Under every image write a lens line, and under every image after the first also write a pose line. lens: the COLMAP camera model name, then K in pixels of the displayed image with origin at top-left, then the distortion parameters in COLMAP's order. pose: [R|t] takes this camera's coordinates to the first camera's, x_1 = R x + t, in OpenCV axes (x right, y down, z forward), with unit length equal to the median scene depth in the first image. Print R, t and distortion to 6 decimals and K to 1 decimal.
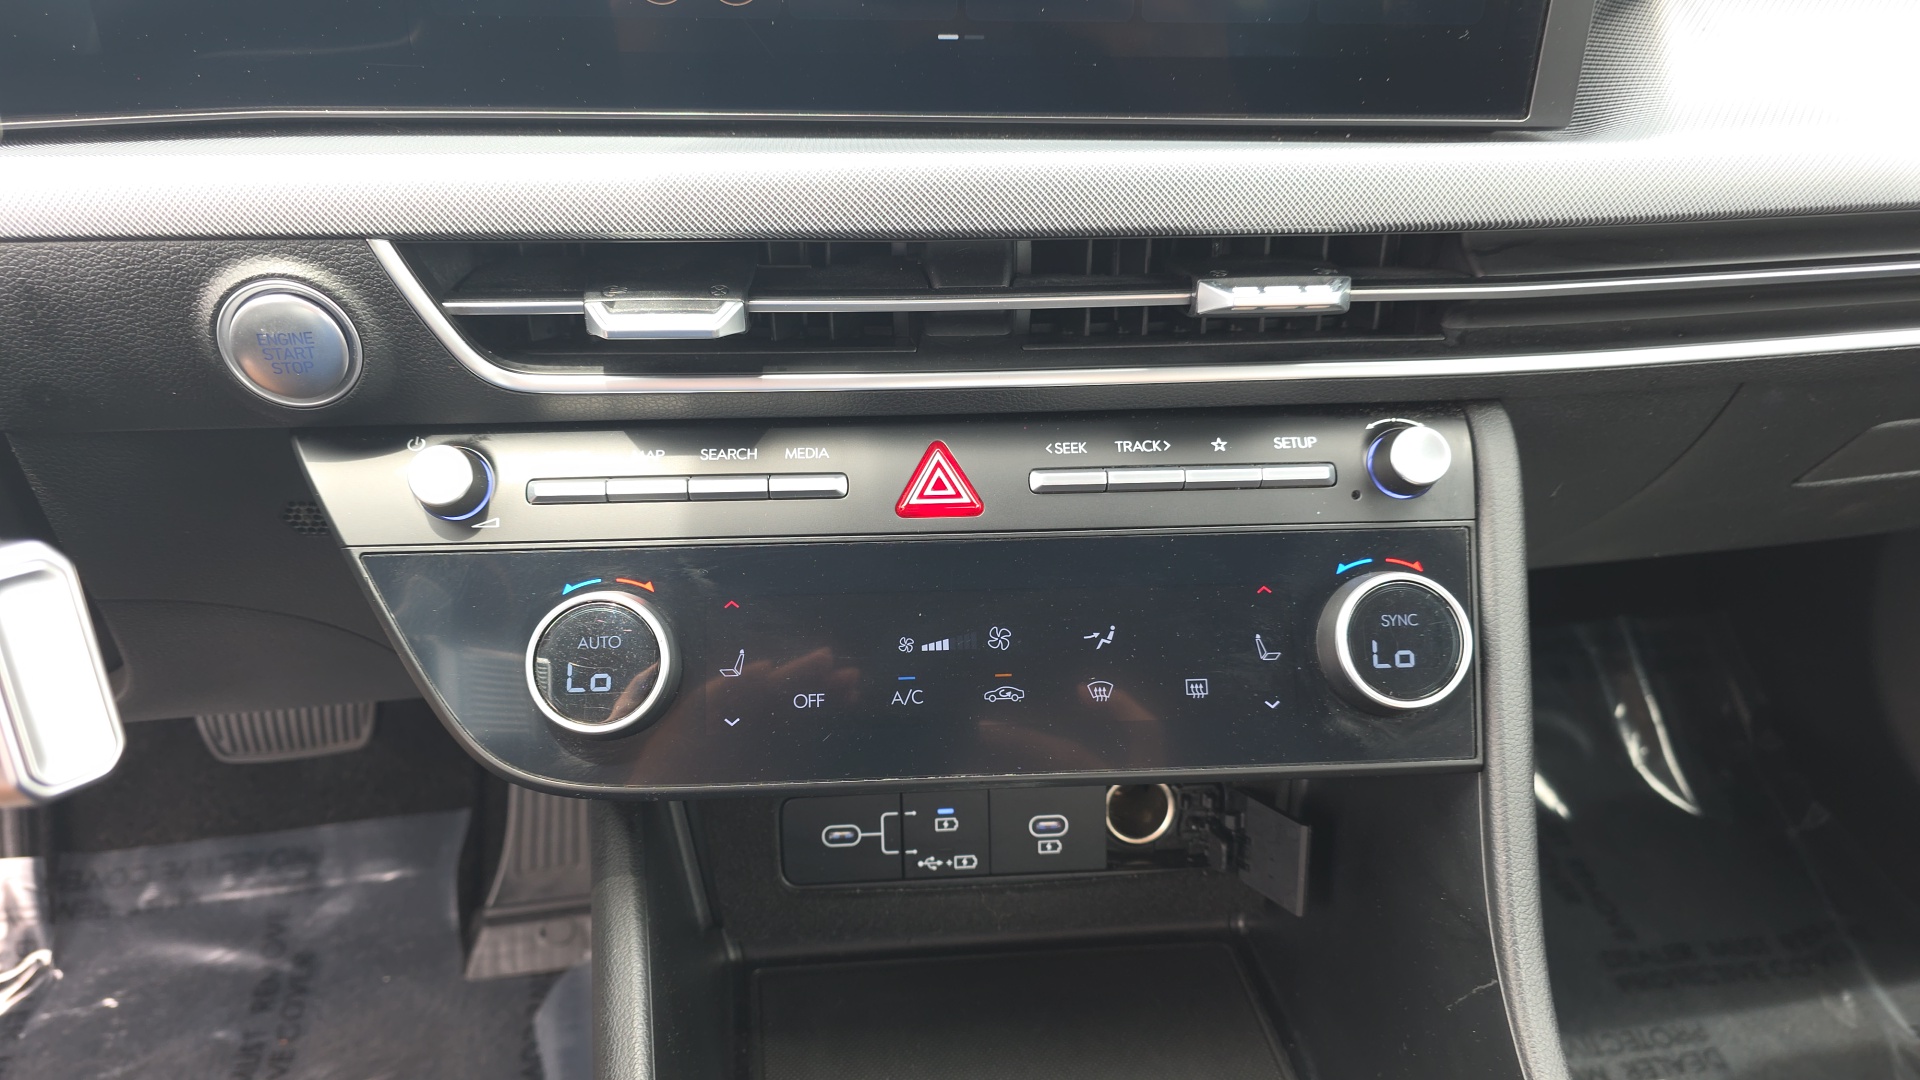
lens RADIAL K [[1312.3, 0, 944.7], [0, 1312.3, 527.8], [0, 0, 1]] dist [0.078817, -0.083762]
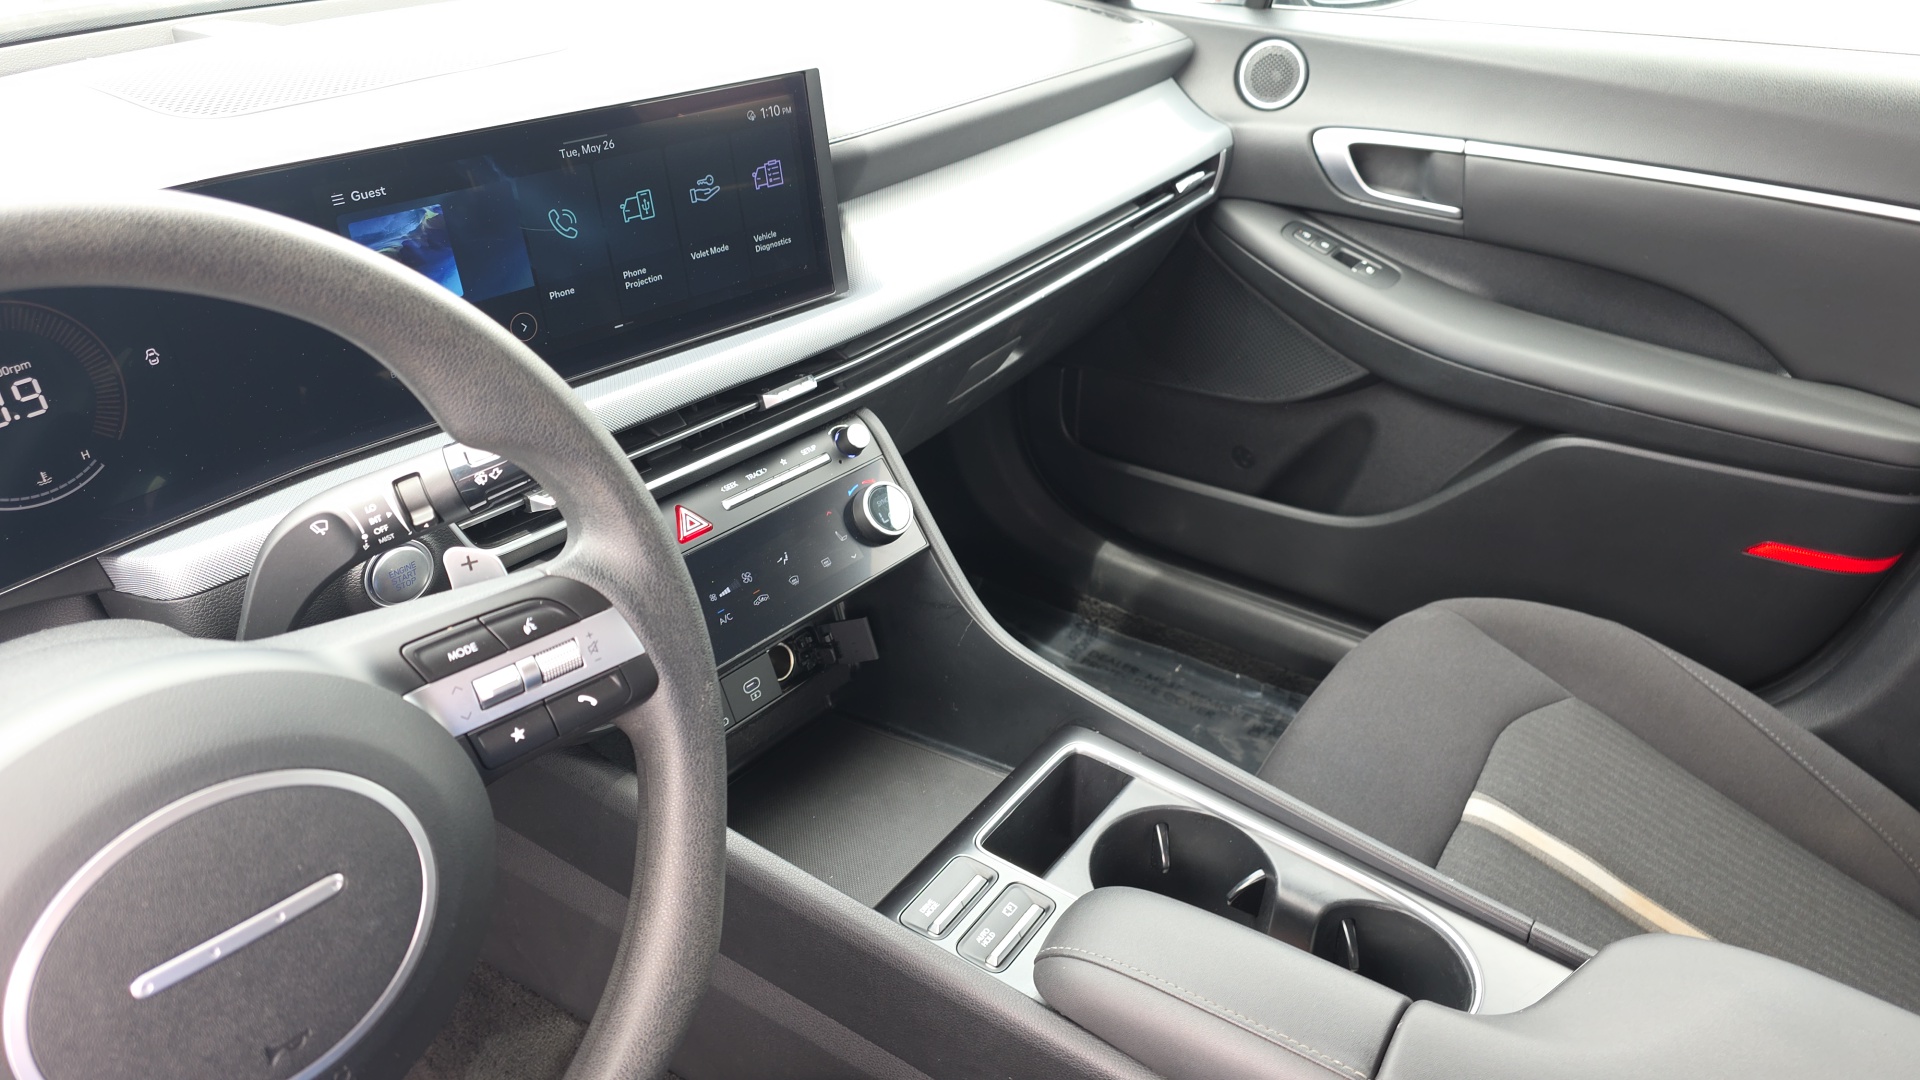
lens RADIAL K [[1306.1, 0, 992.5], [0, 1306.1, 501.8], [0, 0, 1]] dist [0.024280, -0.039881]
pose [[0.683196, -0.357872, 0.636530, -0.989793], [0.396472, 0.913798, 0.088220, -0.057182], [-0.613232, 0.192094, 0.766190, -0.893254]]
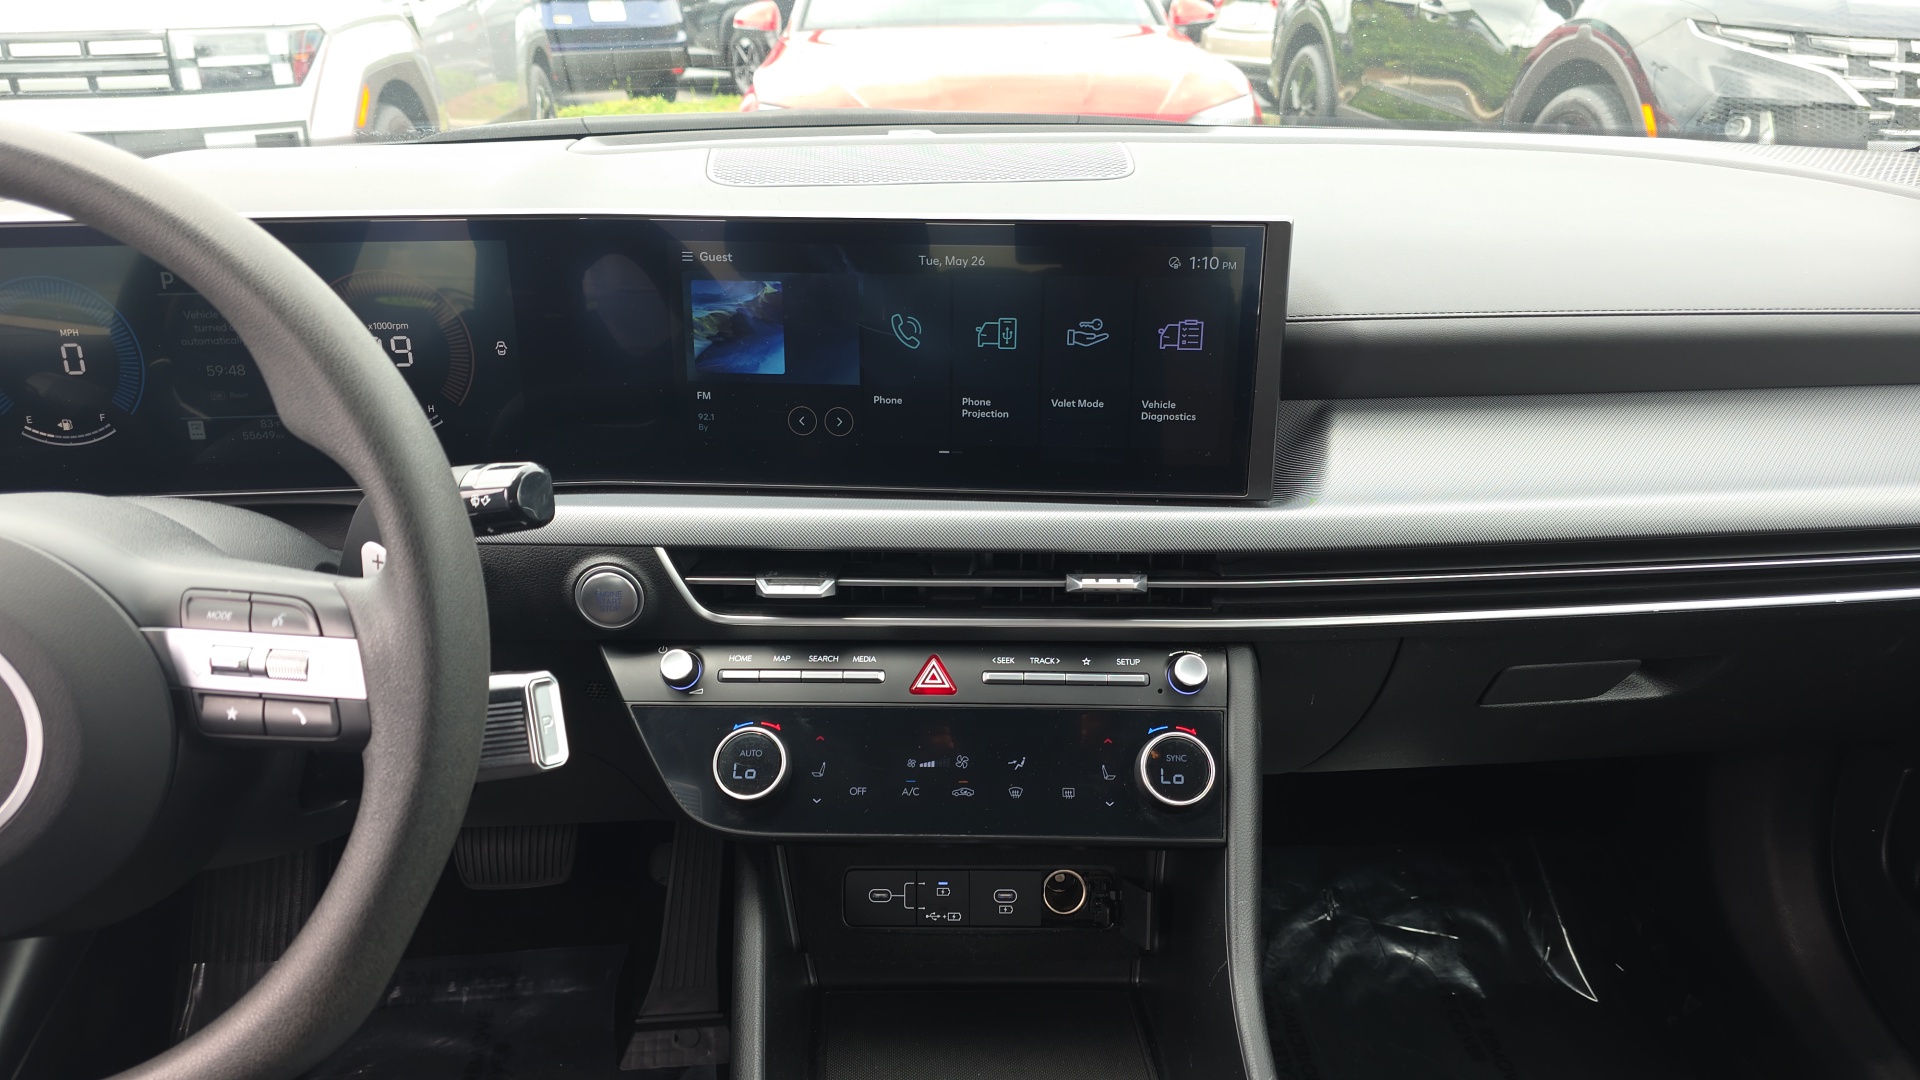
lens RADIAL K [[1299.8, 0, 960.2], [0, 1299.8, 553.9], [0, 0, 1]] dist [0.073055, -0.074460]
pose [[0.996706, 0.020734, -0.078407, 0.176181], [-0.034347, 0.983703, -0.176492, 0.119128], [0.073470, 0.178603, 0.981174, -0.849037]]
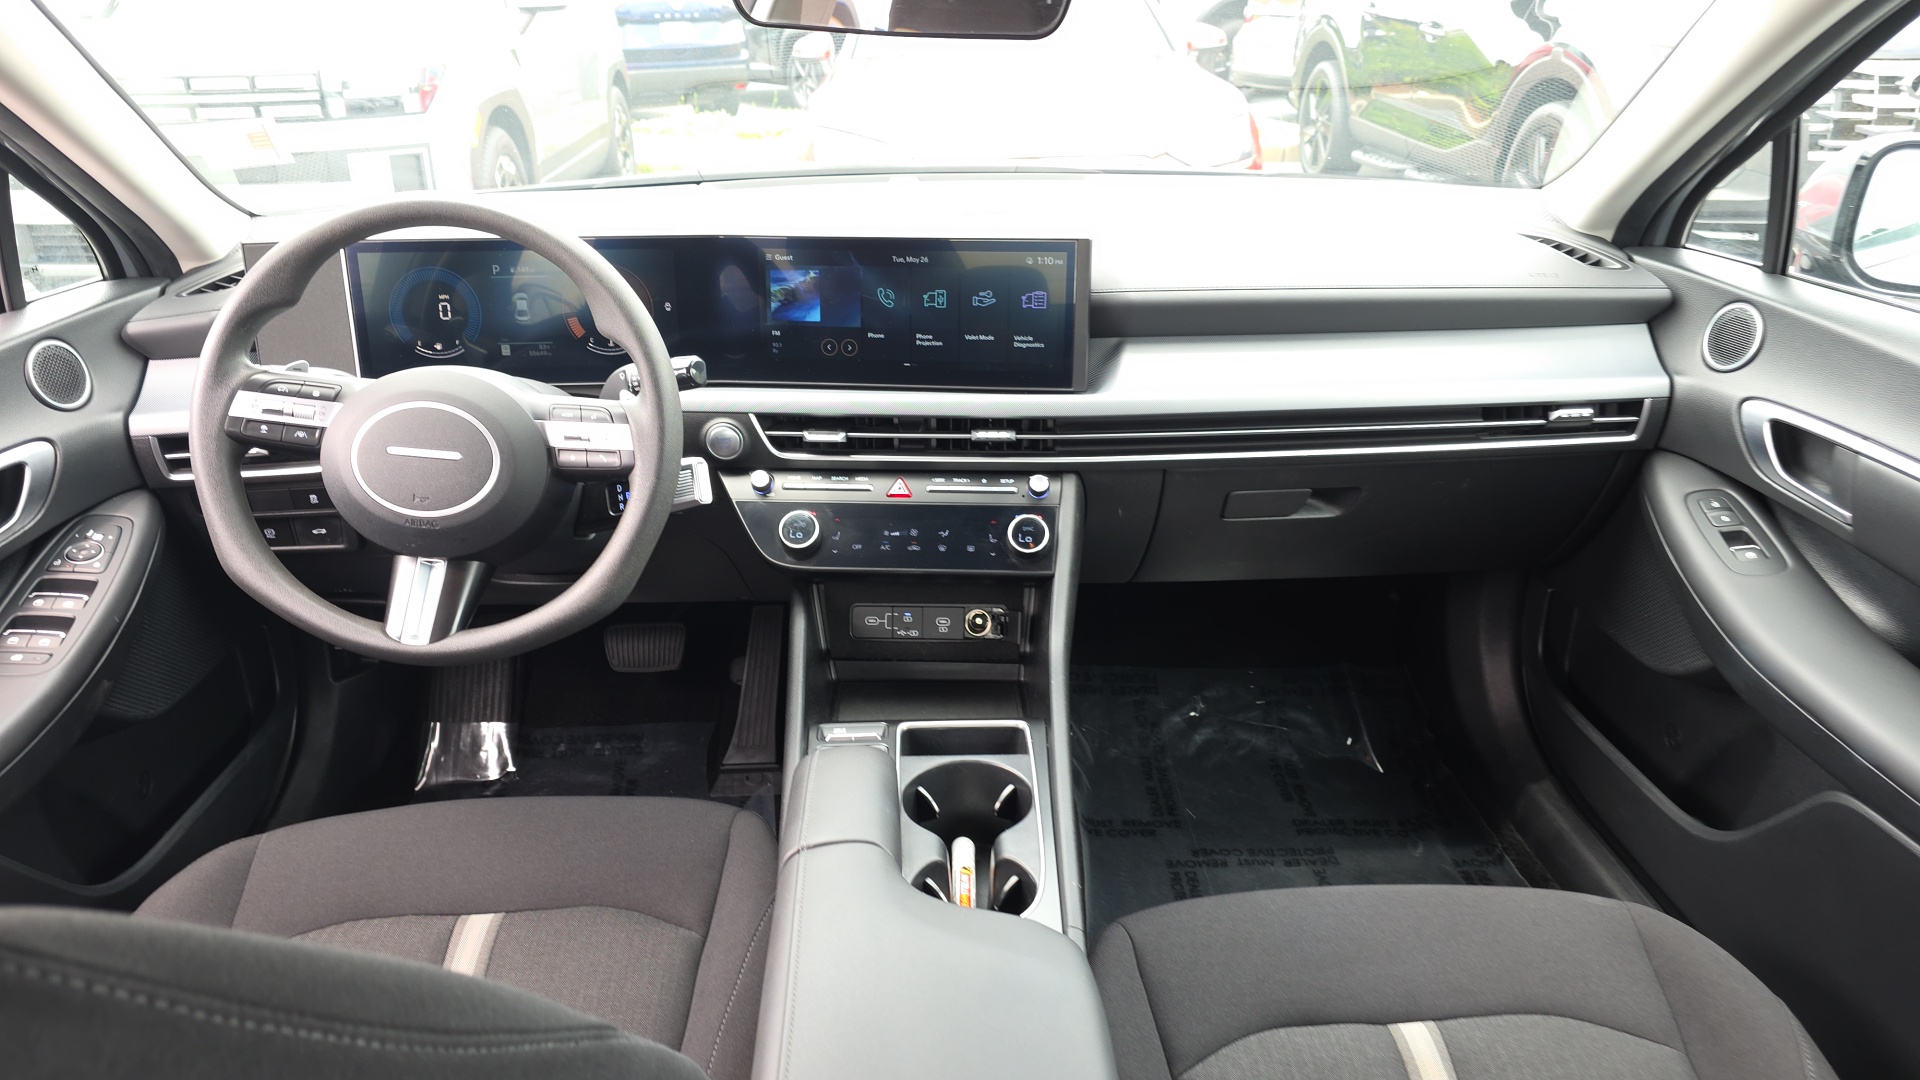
lens RADIAL K [[1299.1, 0, 952.0], [0, 1299.1, 522.5], [0, 0, 1]] dist [0.062949, -0.065824]
pose [[0.992050, 0.028509, -0.122570, 0.547480], [-0.052453, 0.979035, -0.196820, 0.710399], [0.114389, 0.201685, 0.972748, -2.242582]]
